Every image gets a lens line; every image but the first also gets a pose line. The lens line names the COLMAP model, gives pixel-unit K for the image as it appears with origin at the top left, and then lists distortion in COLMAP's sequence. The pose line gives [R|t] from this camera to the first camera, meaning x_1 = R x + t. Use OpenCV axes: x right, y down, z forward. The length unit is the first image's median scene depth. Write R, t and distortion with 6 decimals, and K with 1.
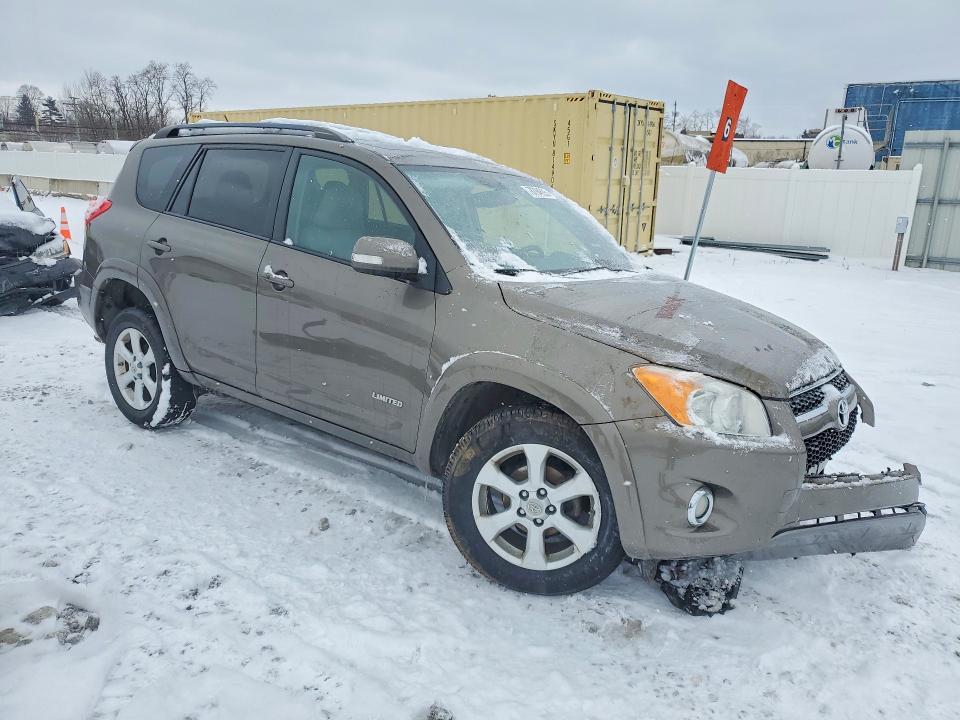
lens RADIAL K [[792.1, 0, 480.0], [0, 792.1, 360.0], [0, 0, 1]] dist [0.012848, 0.010827]
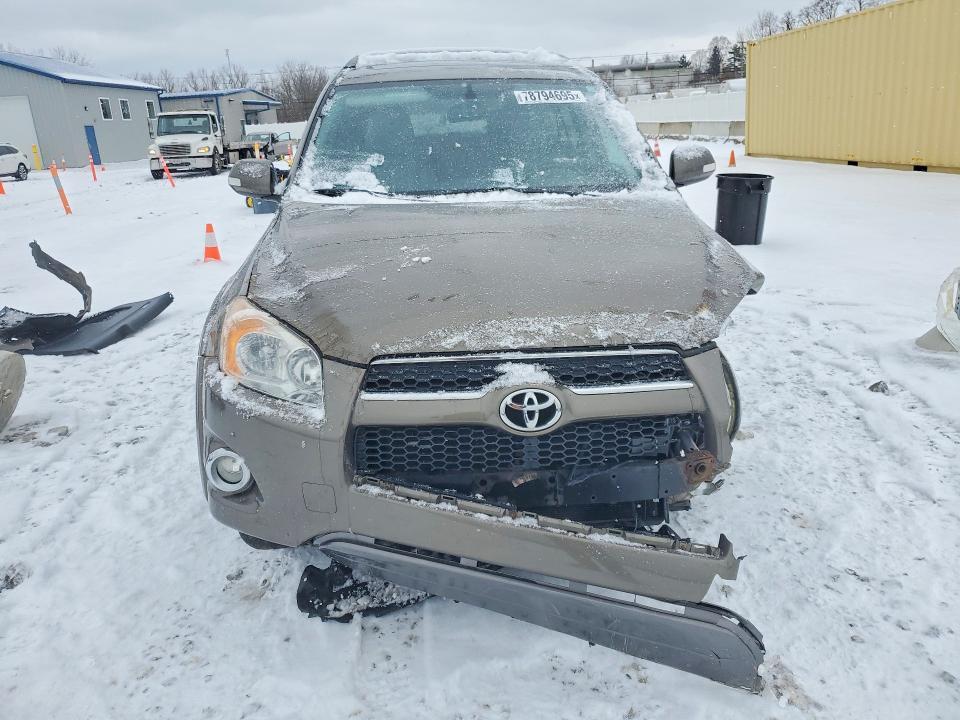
lens RADIAL K [[776.2, 0, 480.0], [0, 776.2, 360.0], [0, 0, 1]] dist [0.001624, 0.000880]
pose [[0.634023, 0.144791, -0.759638, 0.804804], [-0.084193, 0.989401, 0.118313, -0.037802], [0.768717, -0.011057, 0.639493, 0.525008]]
